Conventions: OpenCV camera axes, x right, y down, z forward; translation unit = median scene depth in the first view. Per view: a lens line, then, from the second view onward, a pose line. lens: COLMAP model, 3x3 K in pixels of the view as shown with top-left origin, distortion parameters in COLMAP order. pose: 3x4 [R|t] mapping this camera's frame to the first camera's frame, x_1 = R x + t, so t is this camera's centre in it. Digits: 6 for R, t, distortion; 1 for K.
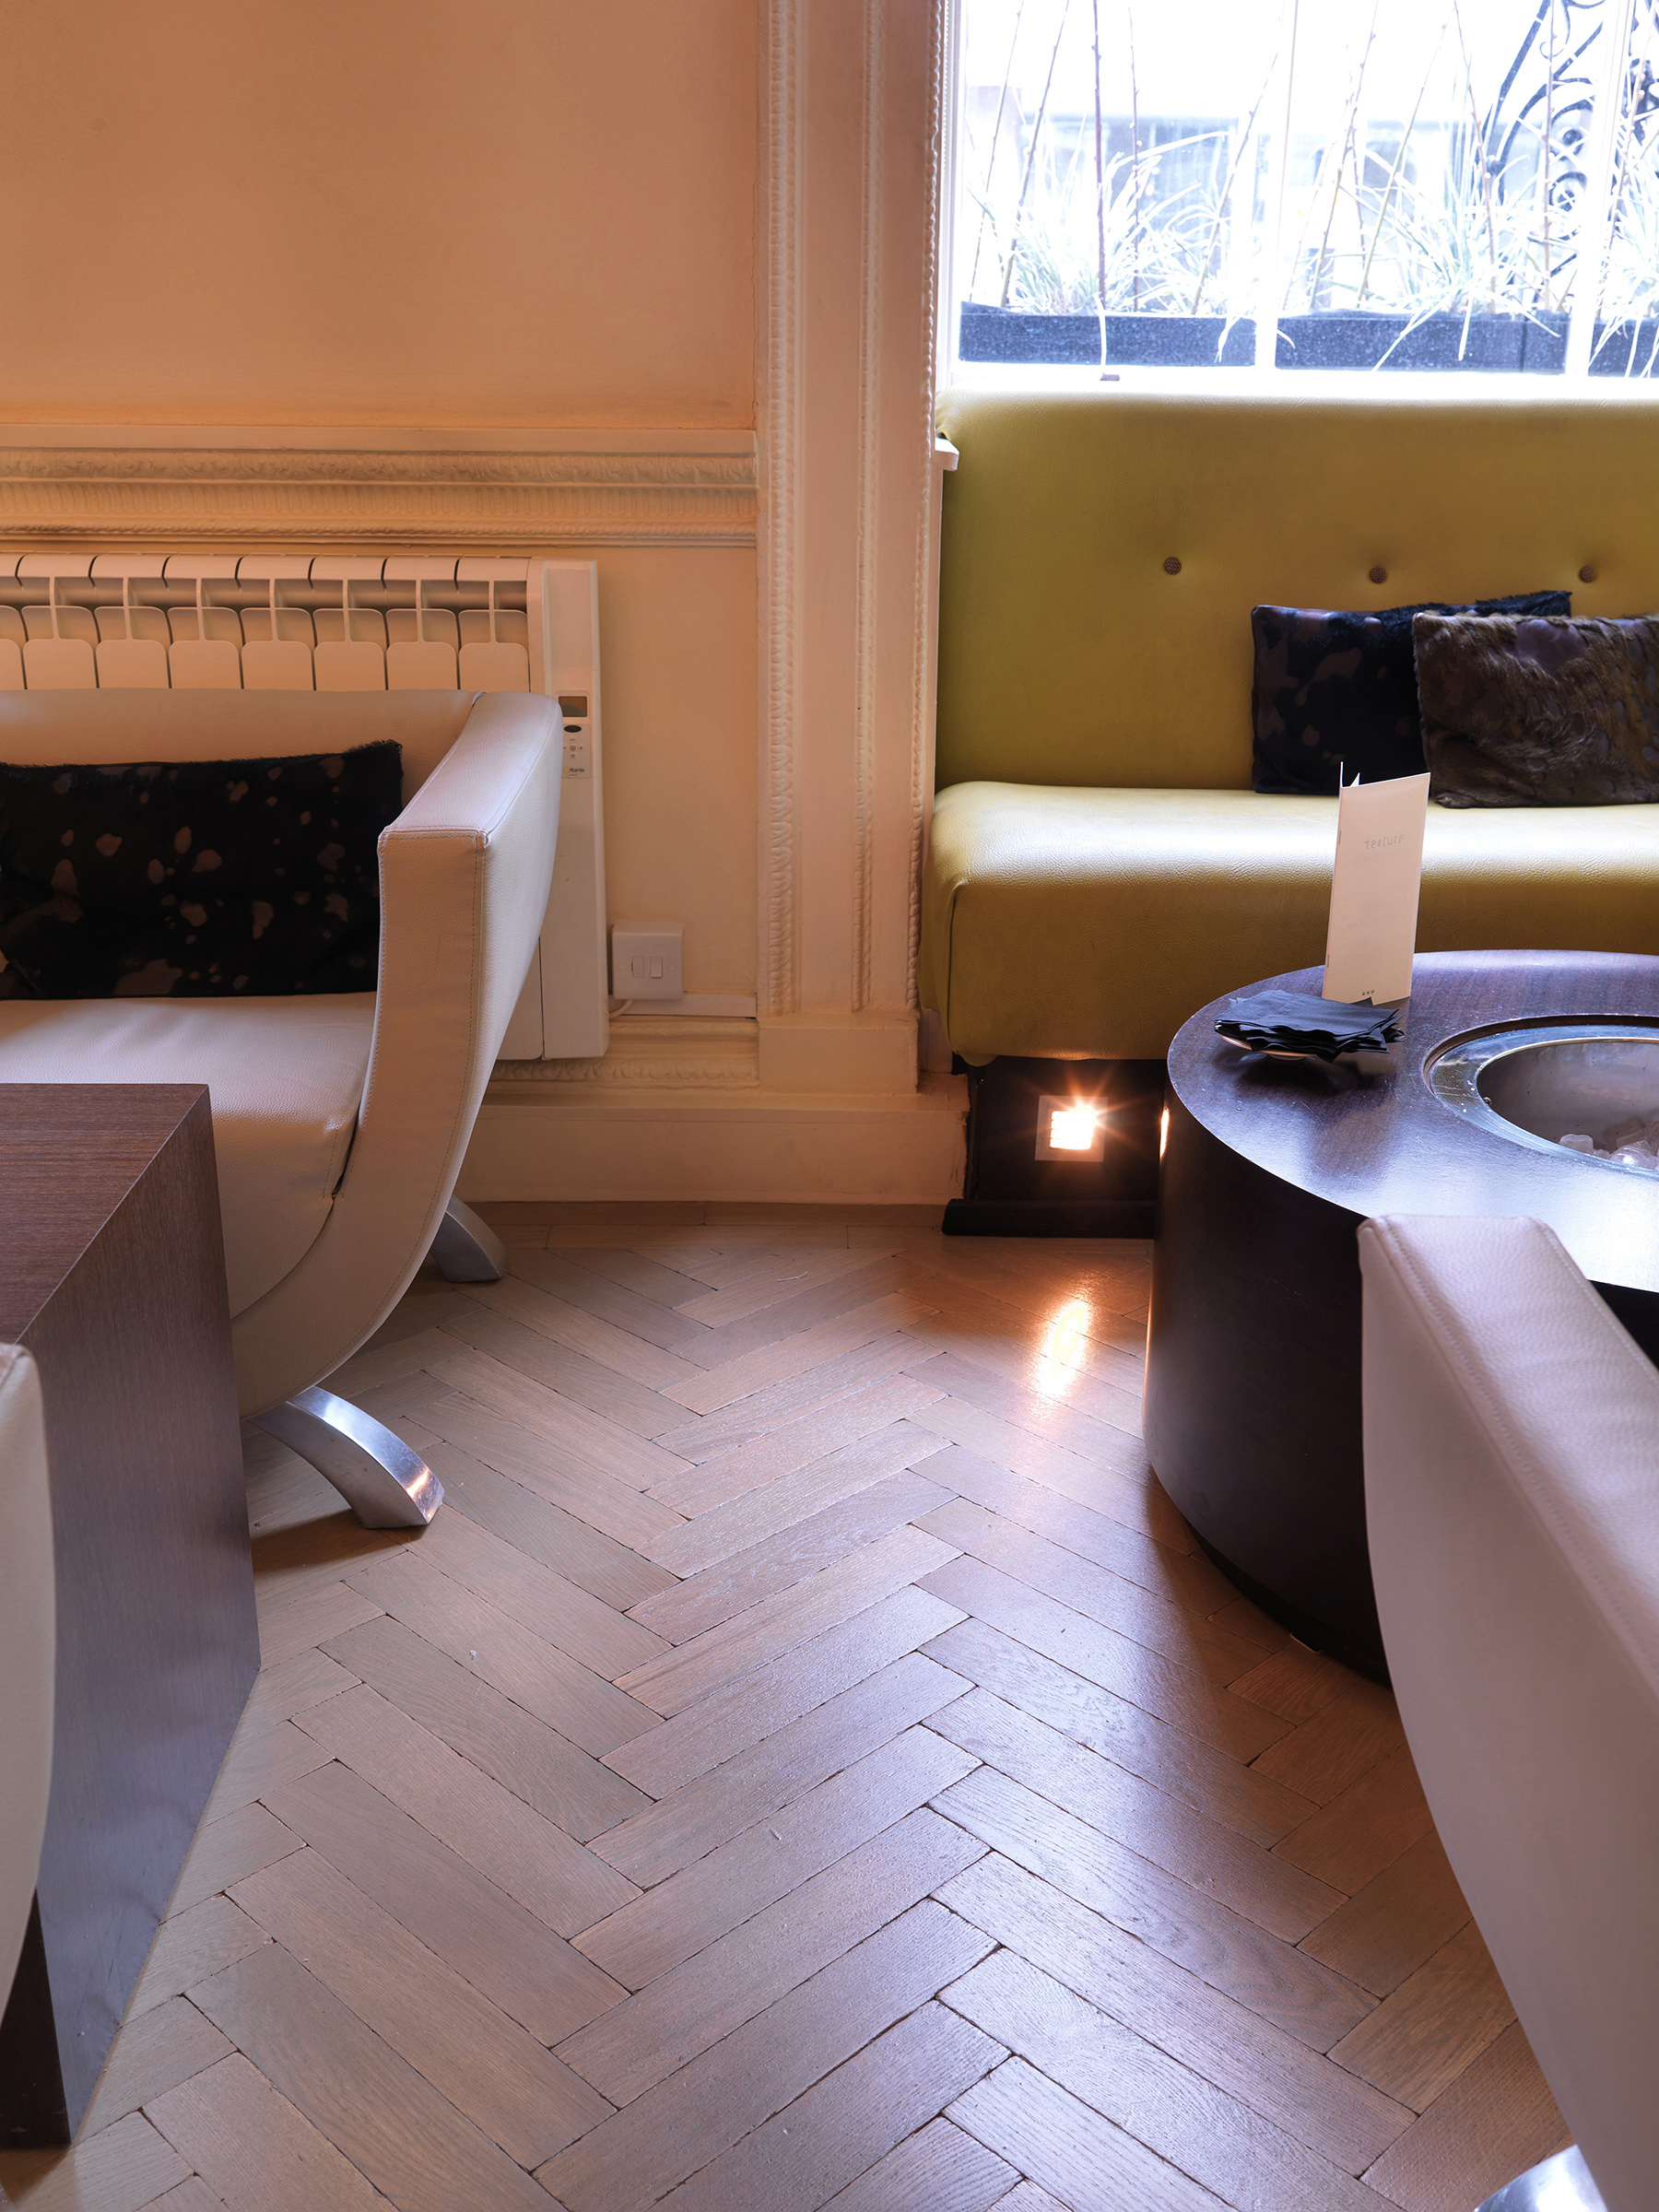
lens RADIAL K [[2249.2, 0, 829.5], [0, 2249.2, 1106.0], [0, 0, 1]] dist [0.013746, -0.006187]
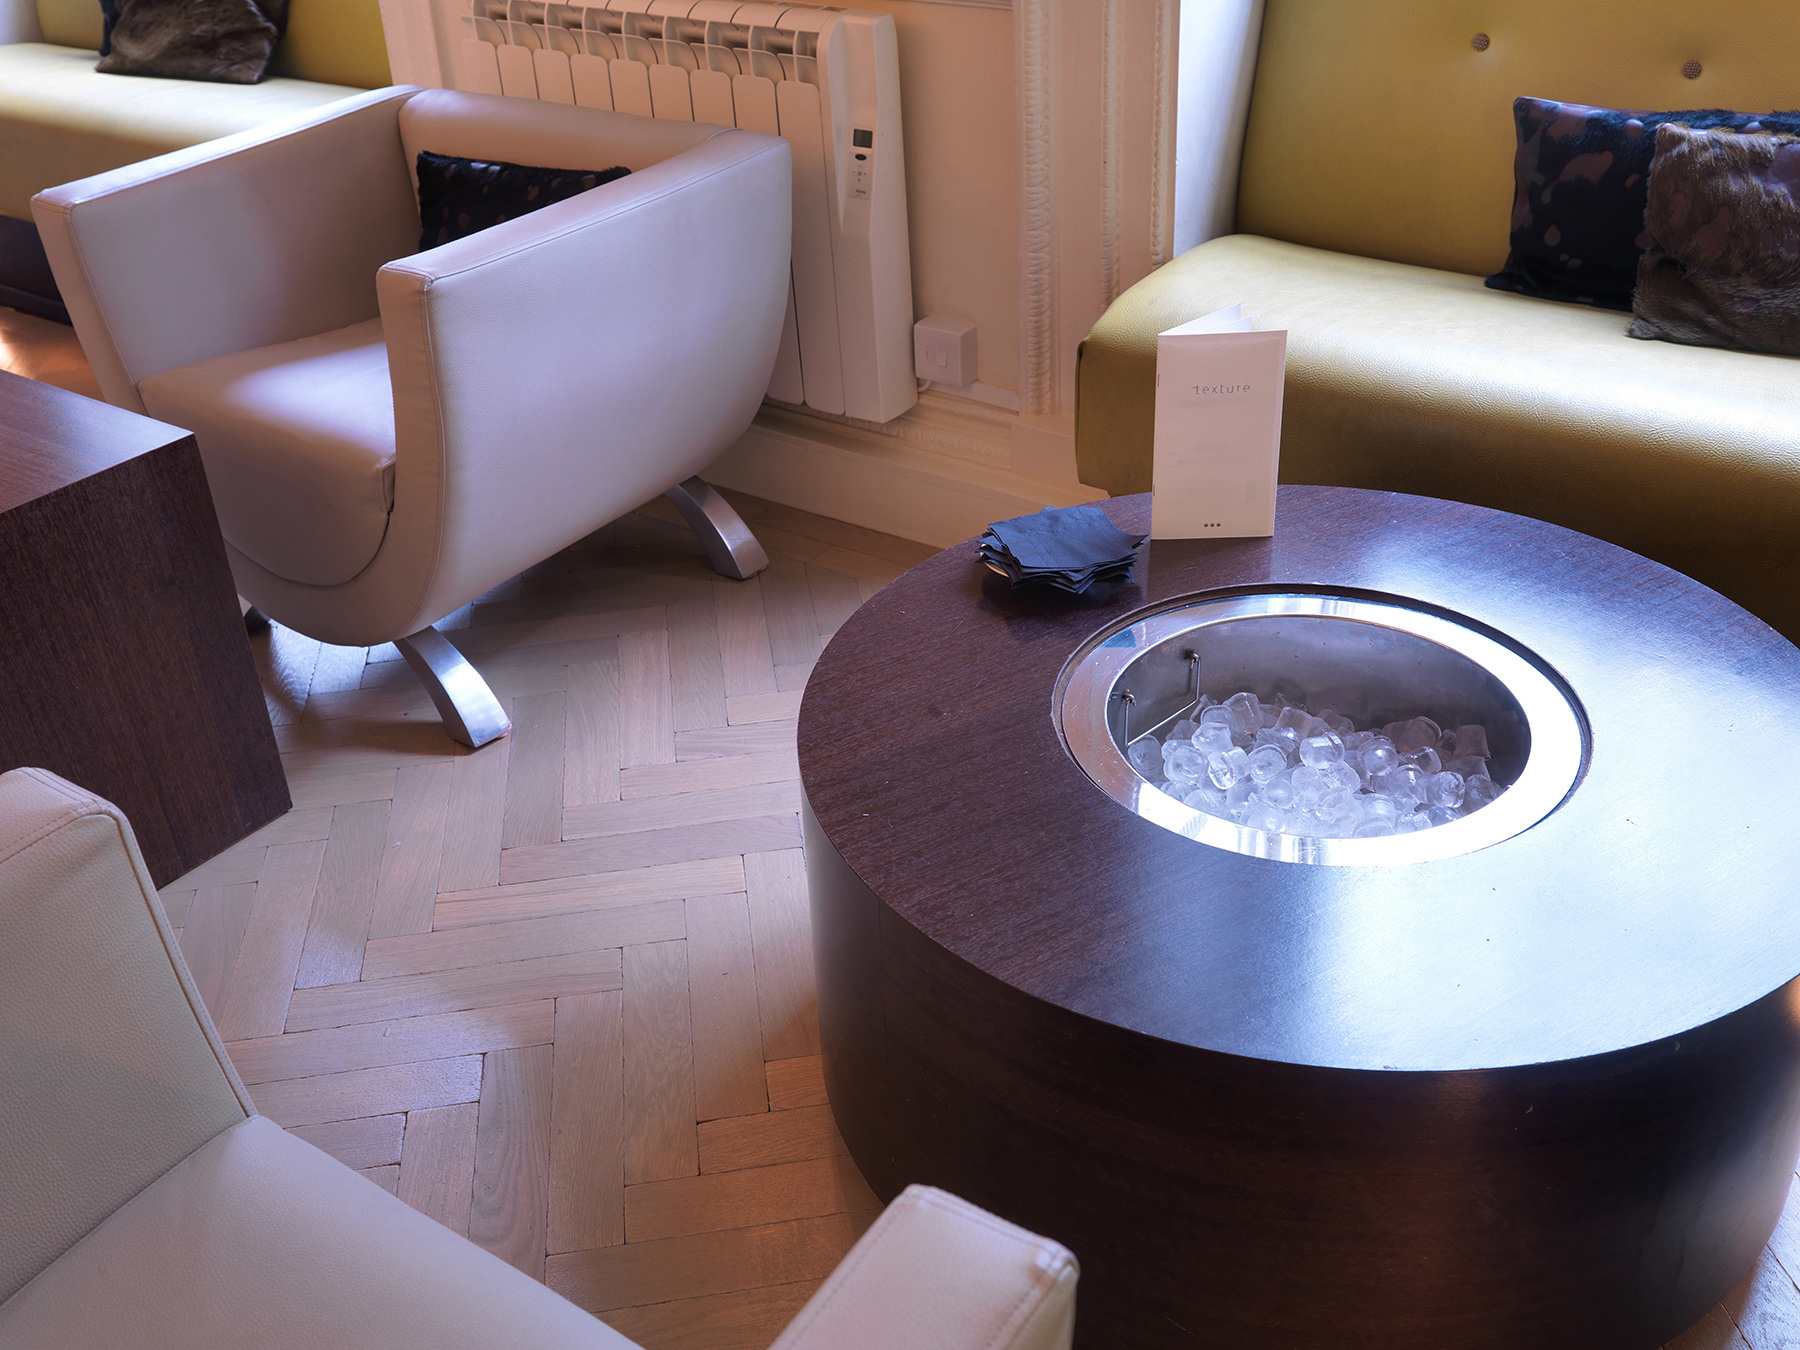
lens RADIAL K [[1830.3, 0, 900.0], [0, 1830.3, 675.0], [0, 0, 1]] dist [0.013746, -0.006187]
pose [[0.802832, 0.266297, -0.533430, 0.477861], [-0.153436, 0.956855, 0.246751, -0.138021], [0.576124, -0.116253, 0.809053, 0.161825]]
